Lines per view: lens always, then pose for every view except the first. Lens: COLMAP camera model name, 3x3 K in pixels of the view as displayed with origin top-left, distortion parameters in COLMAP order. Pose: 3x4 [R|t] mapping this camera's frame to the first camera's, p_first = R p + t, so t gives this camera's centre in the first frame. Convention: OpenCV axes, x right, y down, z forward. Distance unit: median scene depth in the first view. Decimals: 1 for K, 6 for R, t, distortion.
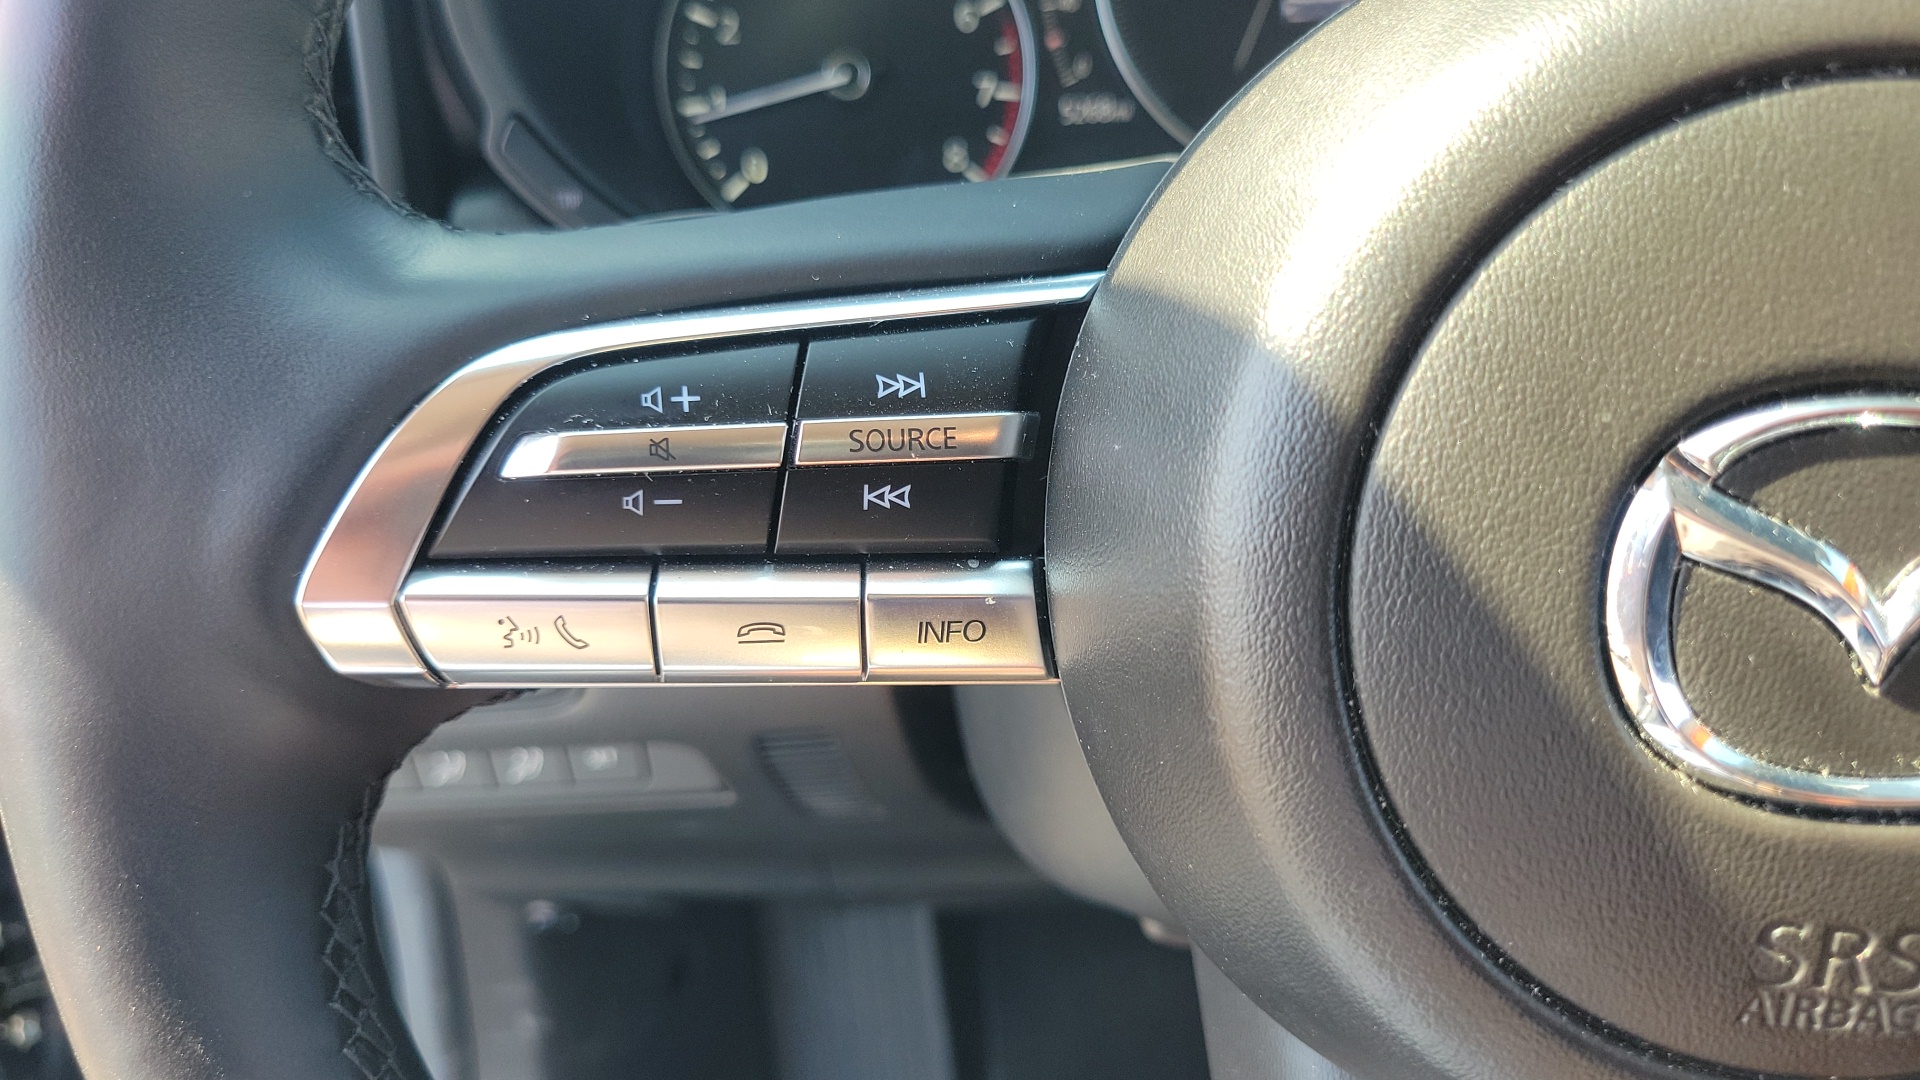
lens RADIAL K [[1459.3, 0, 911.5], [0, 1459.3, 563.7], [0, 0, 1]] dist [0.023109, -0.020198]
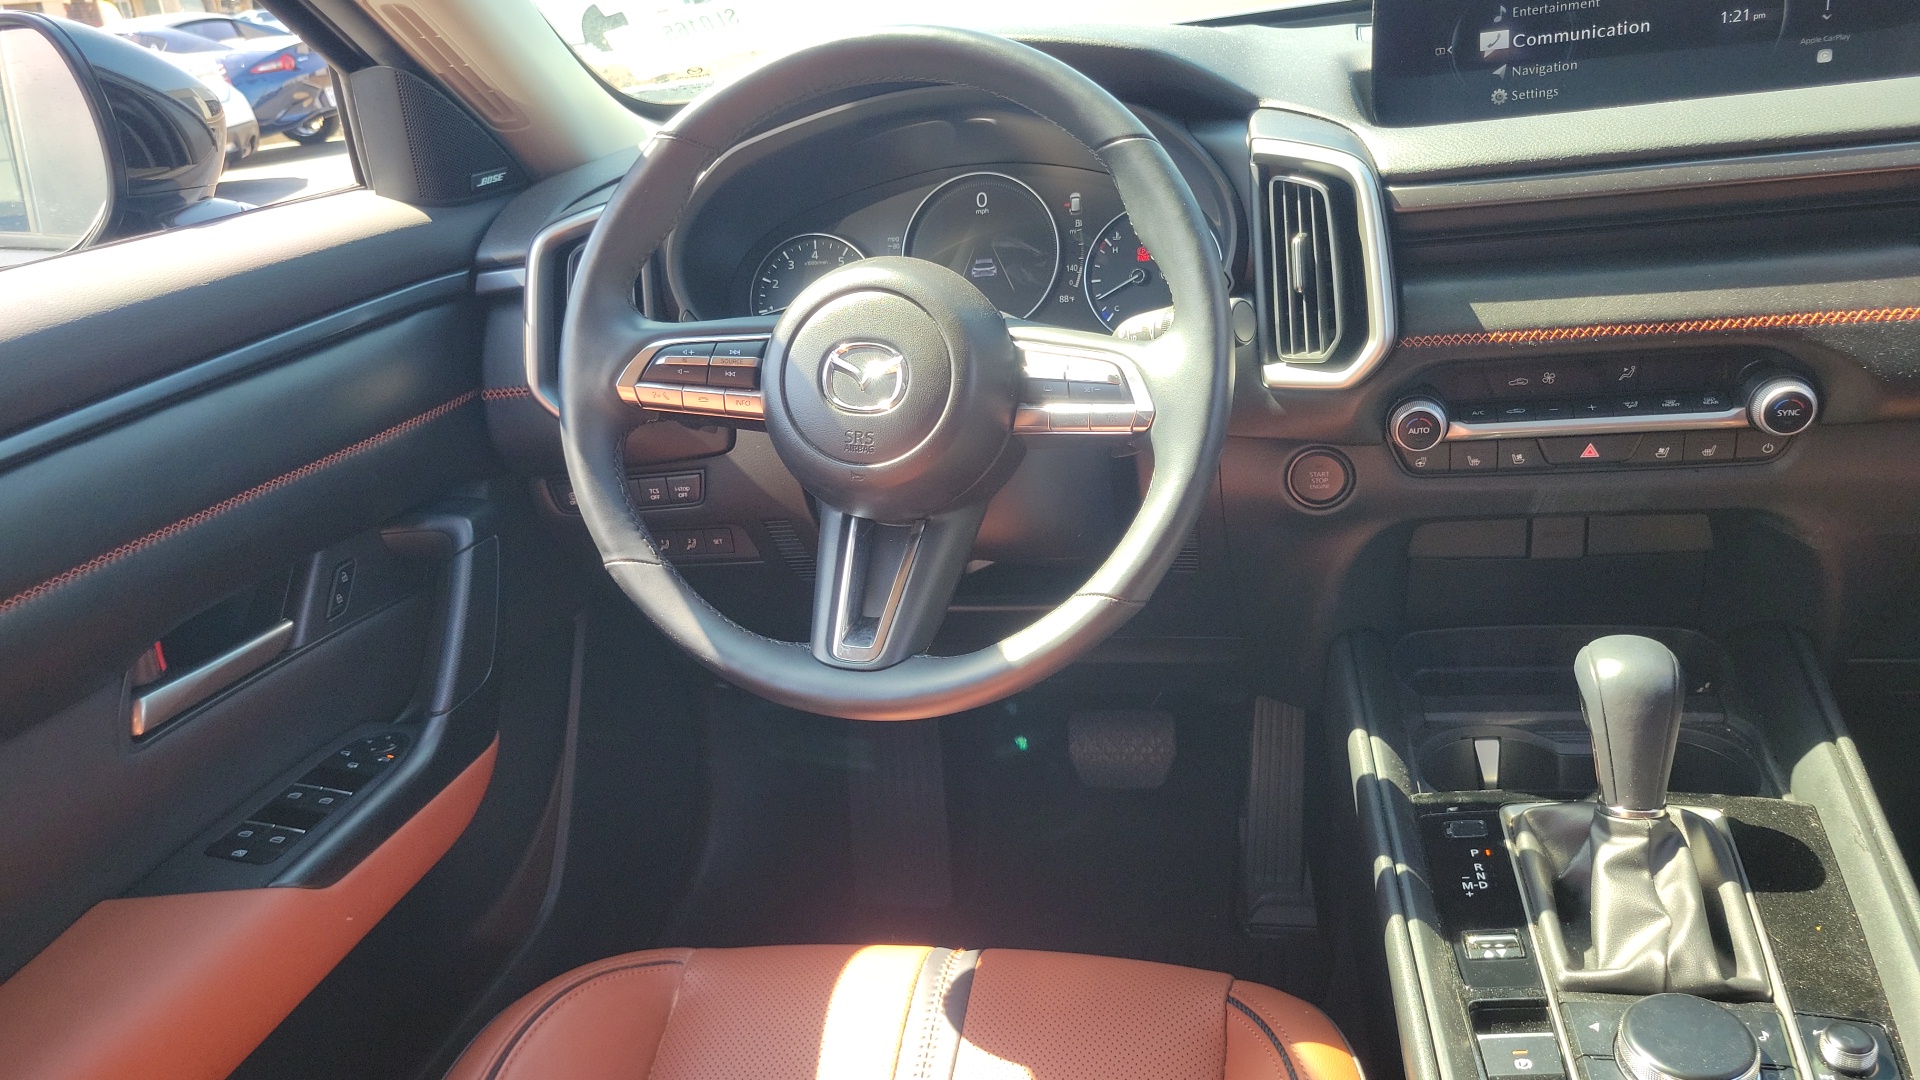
lens RADIAL K [[1459.3, 0, 935.0], [0, 1459.3, 547.3], [0, 0, 1]] dist [0.023109, -0.020198]
pose [[0.984957, 0.019172, -0.171733, 1.560687], [-0.047246, 0.985837, -0.160916, 1.326425], [0.166216, 0.166609, 0.971913, -3.688028]]
